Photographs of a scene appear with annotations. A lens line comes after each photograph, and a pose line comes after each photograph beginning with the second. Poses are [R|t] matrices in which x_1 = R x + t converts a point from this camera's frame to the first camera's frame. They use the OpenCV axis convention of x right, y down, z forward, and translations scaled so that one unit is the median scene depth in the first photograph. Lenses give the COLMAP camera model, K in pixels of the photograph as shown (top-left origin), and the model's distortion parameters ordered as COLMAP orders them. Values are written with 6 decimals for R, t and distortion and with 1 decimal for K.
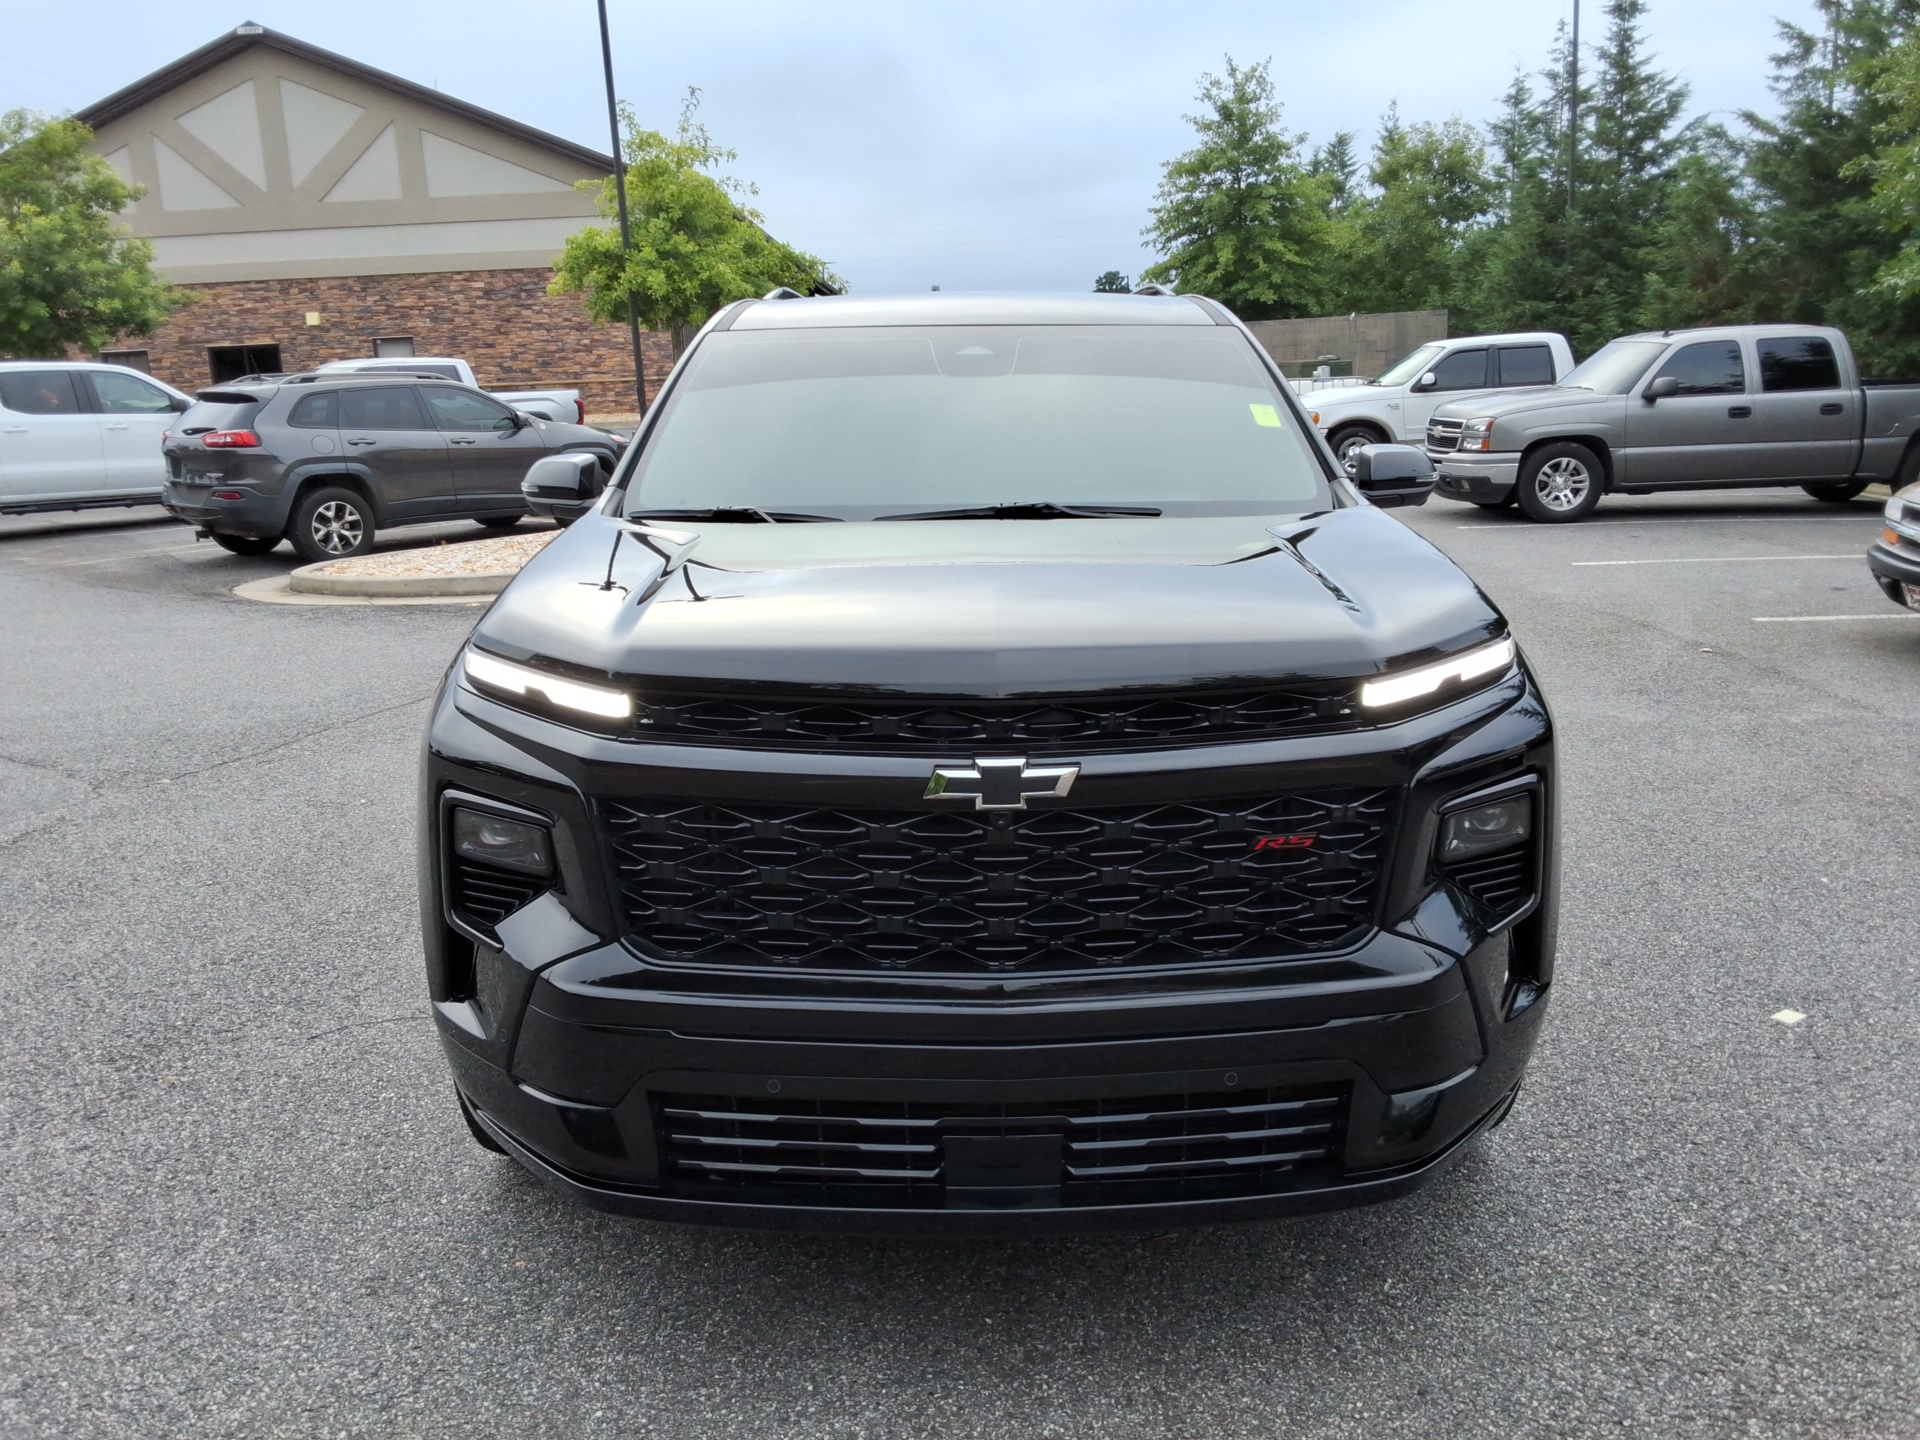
lens RADIAL K [[1545.1, 0, 995.4], [0, 1545.1, 703.2], [0, 0, 1]] dist [0.094562, -0.147458]
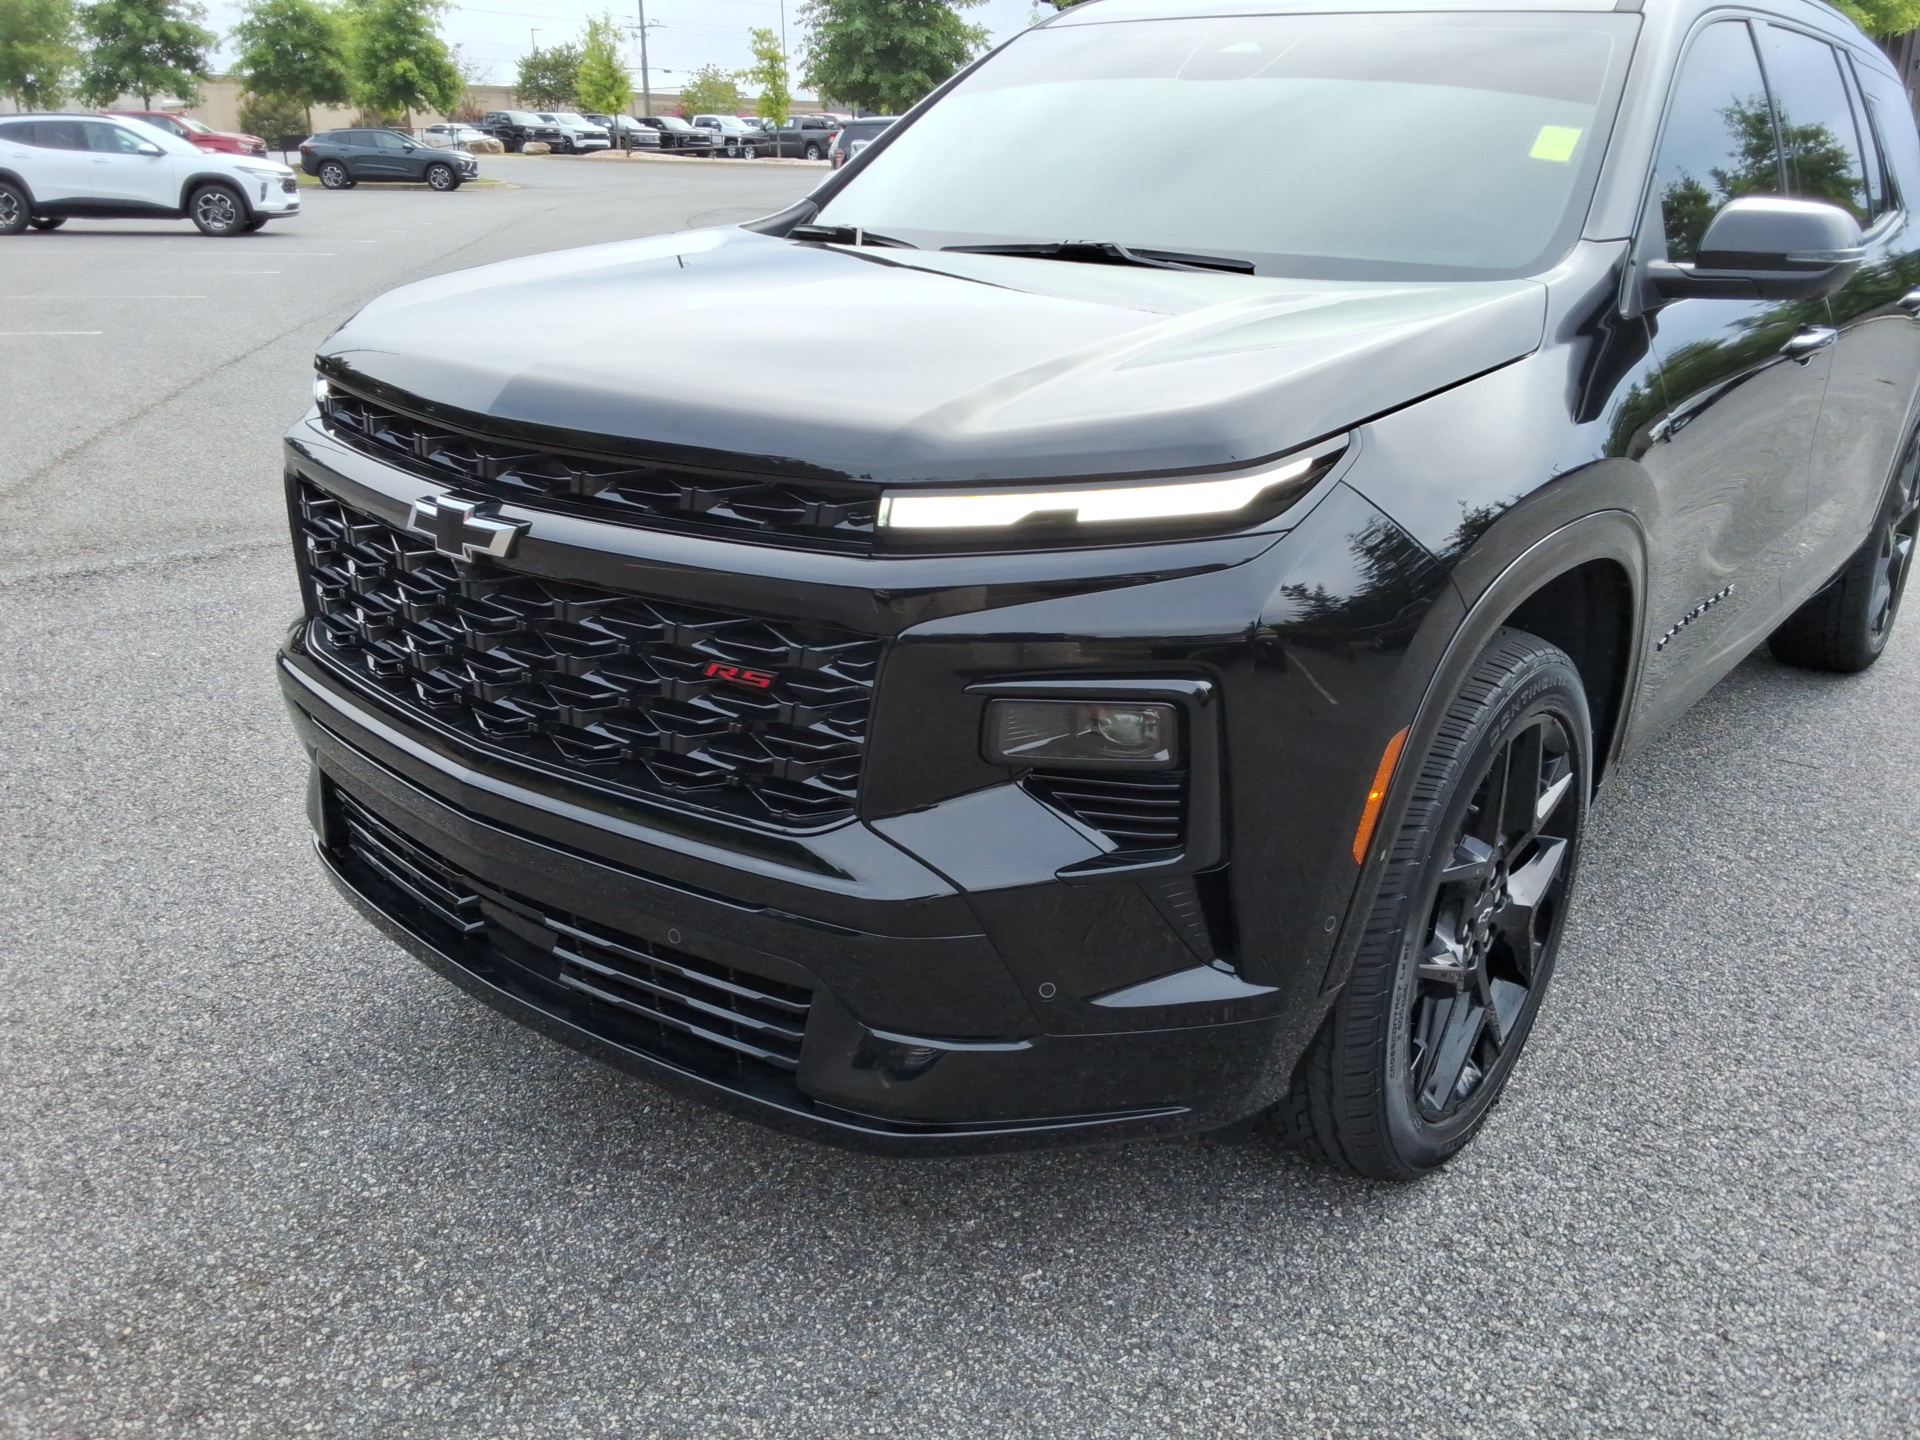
lens RADIAL K [[1545.1, 0, 967.4], [0, 1545.1, 717.9], [0, 0, 1]] dist [0.094562, -0.147458]
pose [[0.769571, 0.250297, -0.587462, 0.667747], [-0.157225, 0.965927, 0.205583, -0.061795], [0.618903, -0.065847, 0.782703, 0.412029]]
